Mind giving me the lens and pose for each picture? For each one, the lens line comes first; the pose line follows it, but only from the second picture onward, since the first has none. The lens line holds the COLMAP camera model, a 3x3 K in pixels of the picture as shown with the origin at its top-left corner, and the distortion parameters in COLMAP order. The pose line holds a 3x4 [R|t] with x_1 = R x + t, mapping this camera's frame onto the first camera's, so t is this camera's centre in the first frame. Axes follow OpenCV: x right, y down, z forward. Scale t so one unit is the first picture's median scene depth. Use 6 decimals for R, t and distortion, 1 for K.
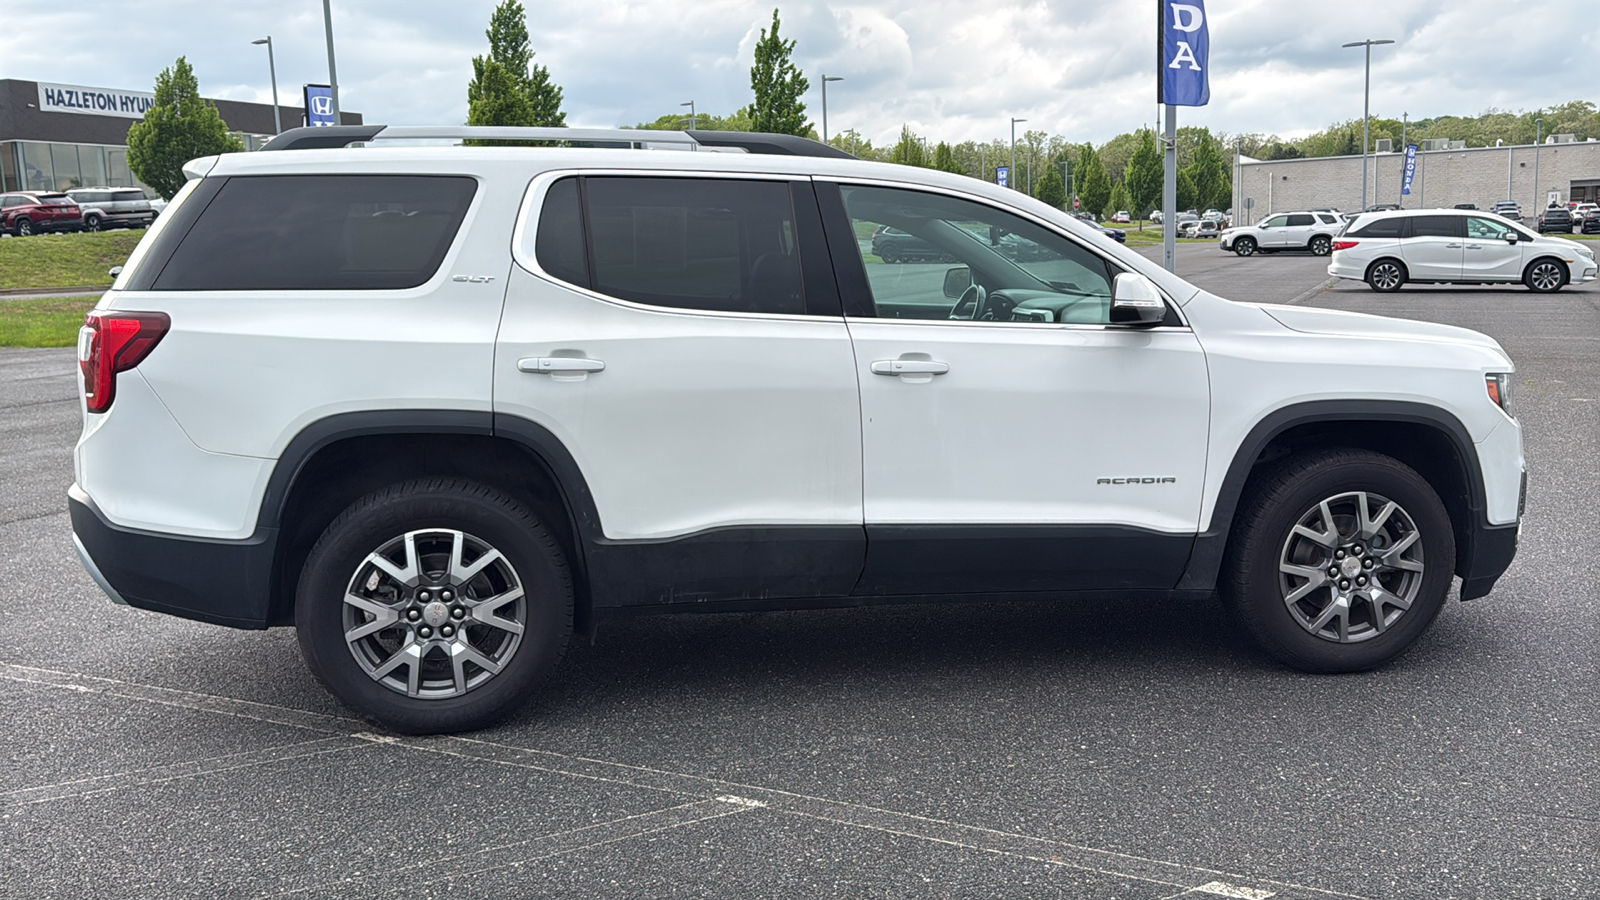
lens RADIAL K [[1360.6, 0, 835.6], [0, 1360.6, 439.5], [0, 0, 1]] dist [0.139620, -0.226754]
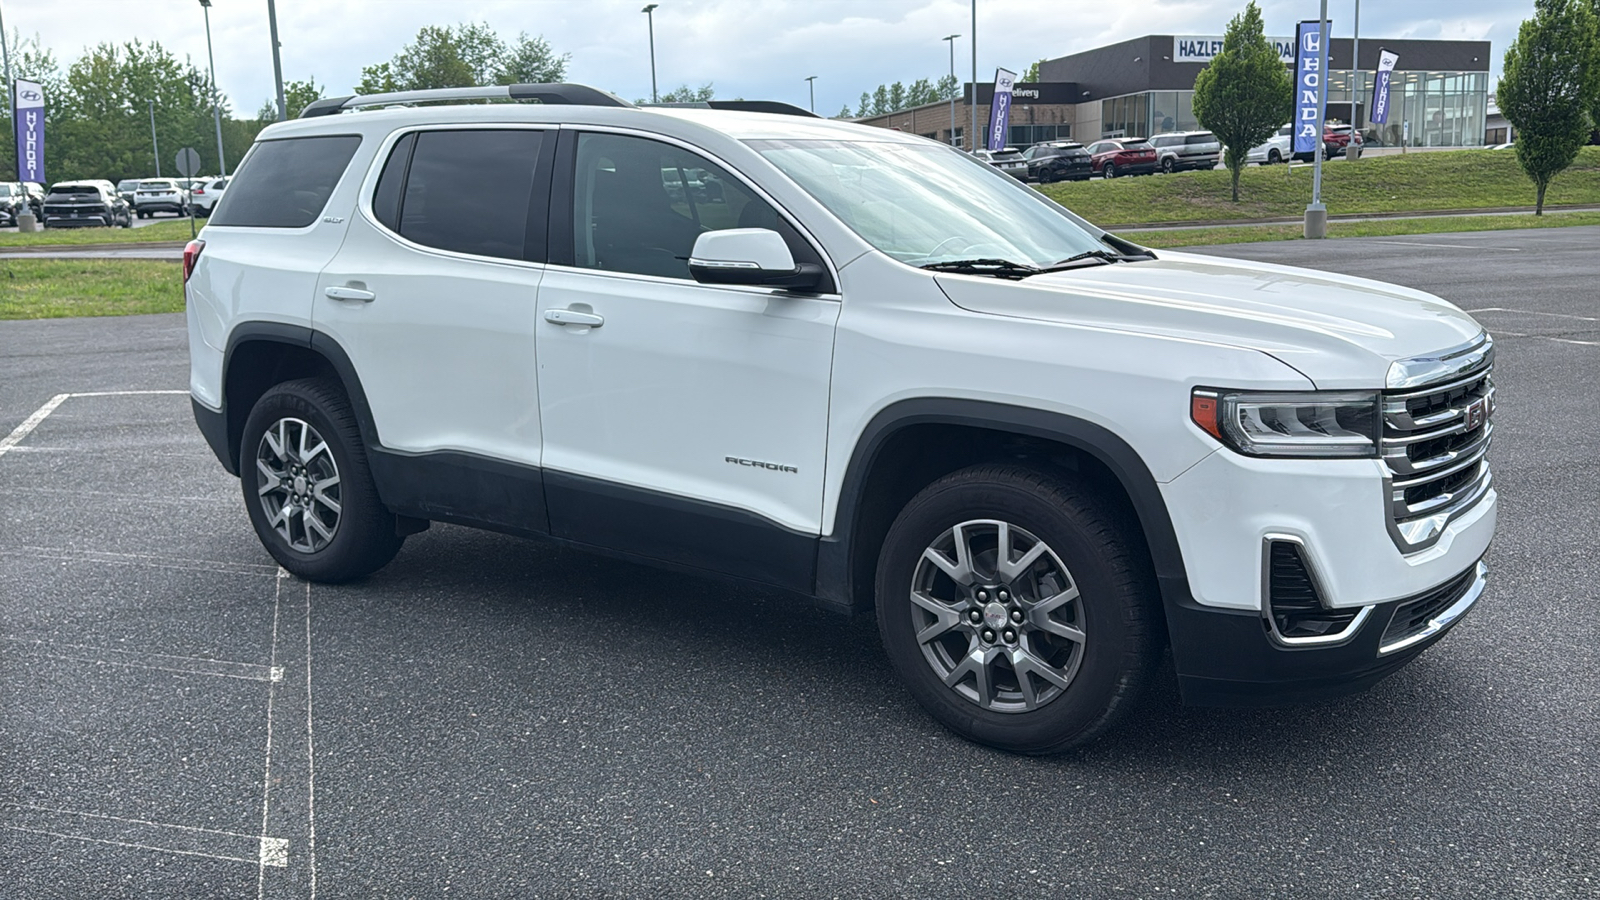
lens RADIAL K [[1360.6, 0, 840.5], [0, 1360.6, 468.5], [0, 0, 1]] dist [0.139620, -0.226754]
pose [[0.707093, 0.141897, -0.692737, 0.858504], [-0.097105, 0.989863, 0.103643, -0.063388], [0.700421, -0.006017, 0.713705, 0.399398]]
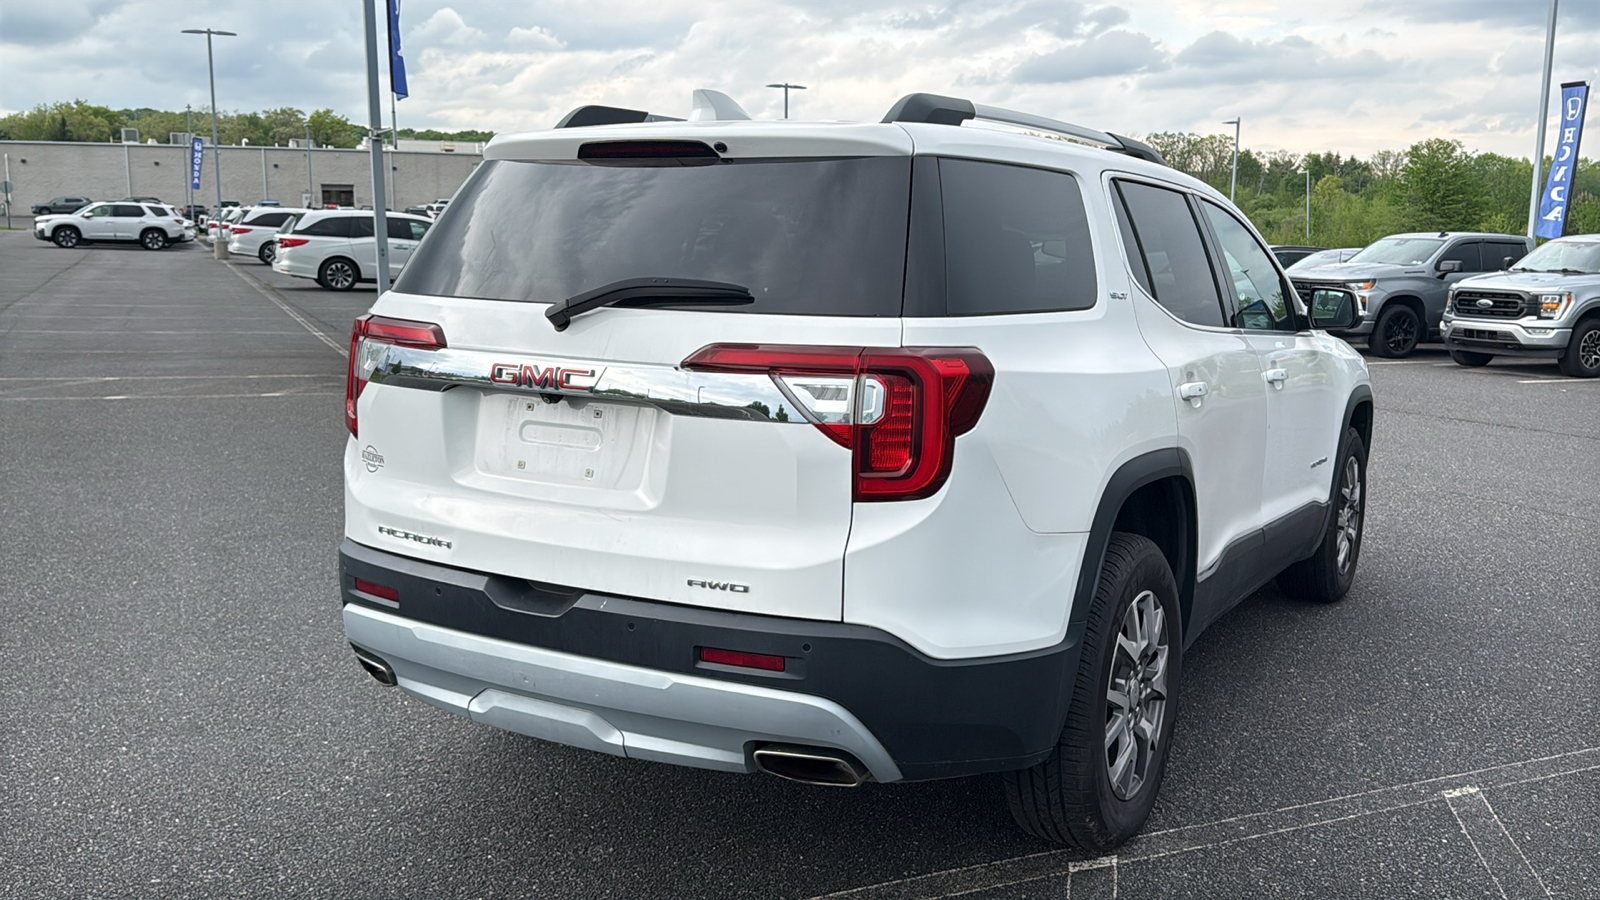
lens RADIAL K [[1360.6, 0, 830.2], [0, 1360.6, 435.3], [0, 0, 1]] dist [0.139620, -0.226754]
pose [[0.646732, -0.079203, 0.758593, -0.941158], [0.079349, 0.996183, 0.036361, -0.068844], [-0.758578, 0.036678, 0.650549, 0.536096]]
